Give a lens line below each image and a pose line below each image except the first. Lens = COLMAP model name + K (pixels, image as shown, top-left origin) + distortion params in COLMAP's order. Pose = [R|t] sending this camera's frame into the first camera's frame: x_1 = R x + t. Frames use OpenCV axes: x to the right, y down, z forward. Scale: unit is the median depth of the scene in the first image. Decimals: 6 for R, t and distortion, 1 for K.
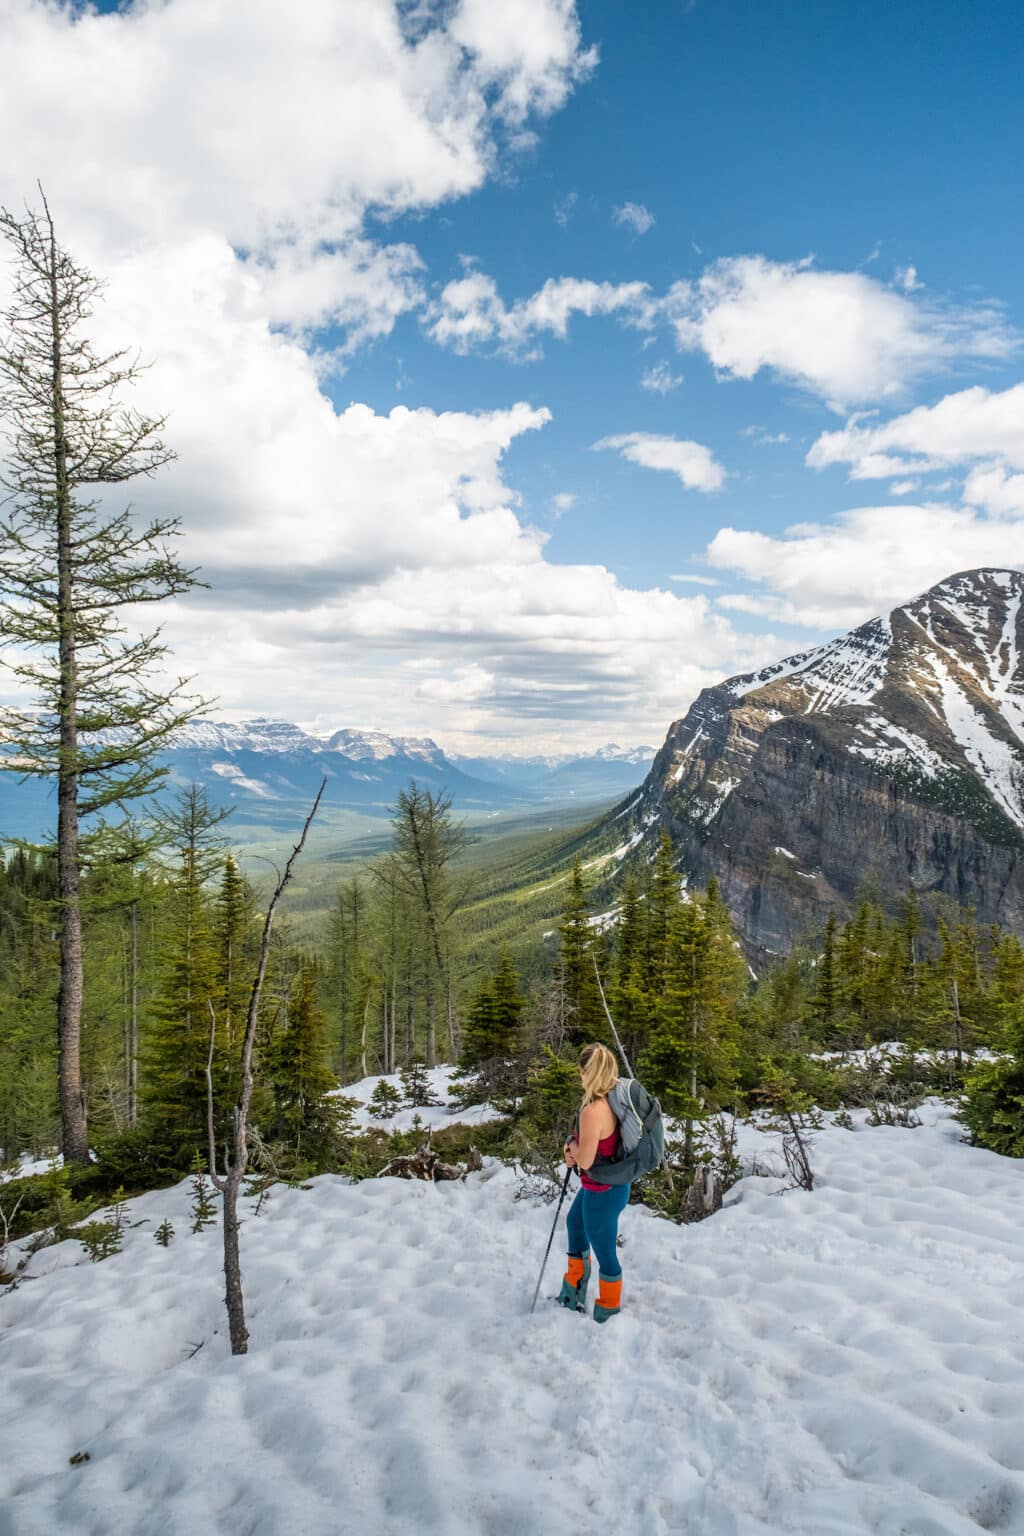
lens RADIAL K [[1045.3, 0, 516.5], [0, 1045.3, 762.5], [0, 0, 1]] dist [0.019066, -0.010186]
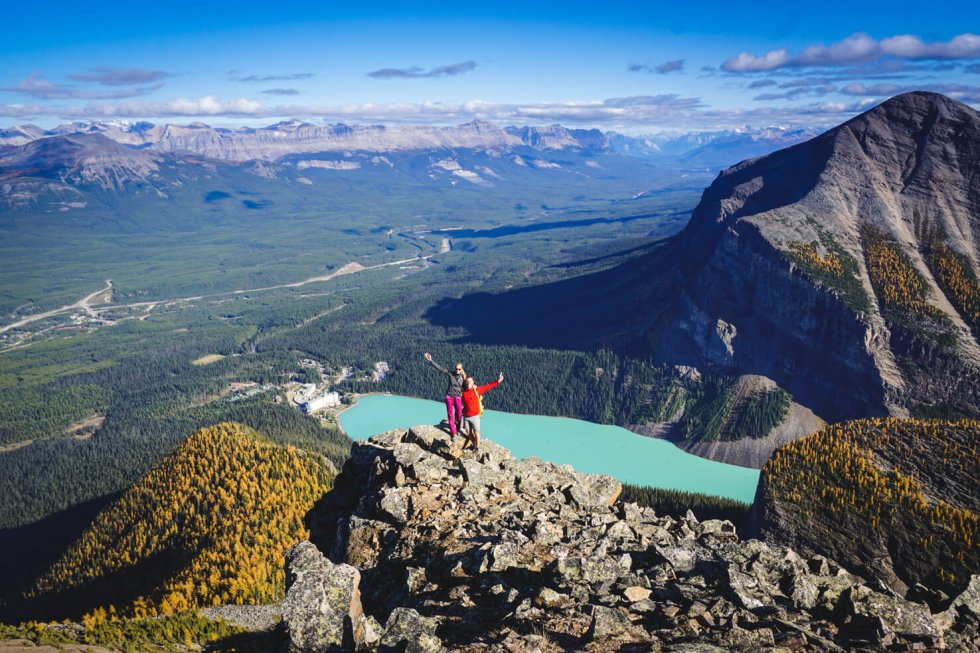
lens RADIAL K [[775.8, 0, 491.2], [0, 775.8, 318.6], [0, 0, 1]] dist [-0.010812, 0.016867]
pose [[0.973787, 0.025594, -0.226017, 0.161725], [0.027391, 0.973224, 0.228222, -0.180048], [0.225806, -0.228431, 0.947012, -0.257279]]
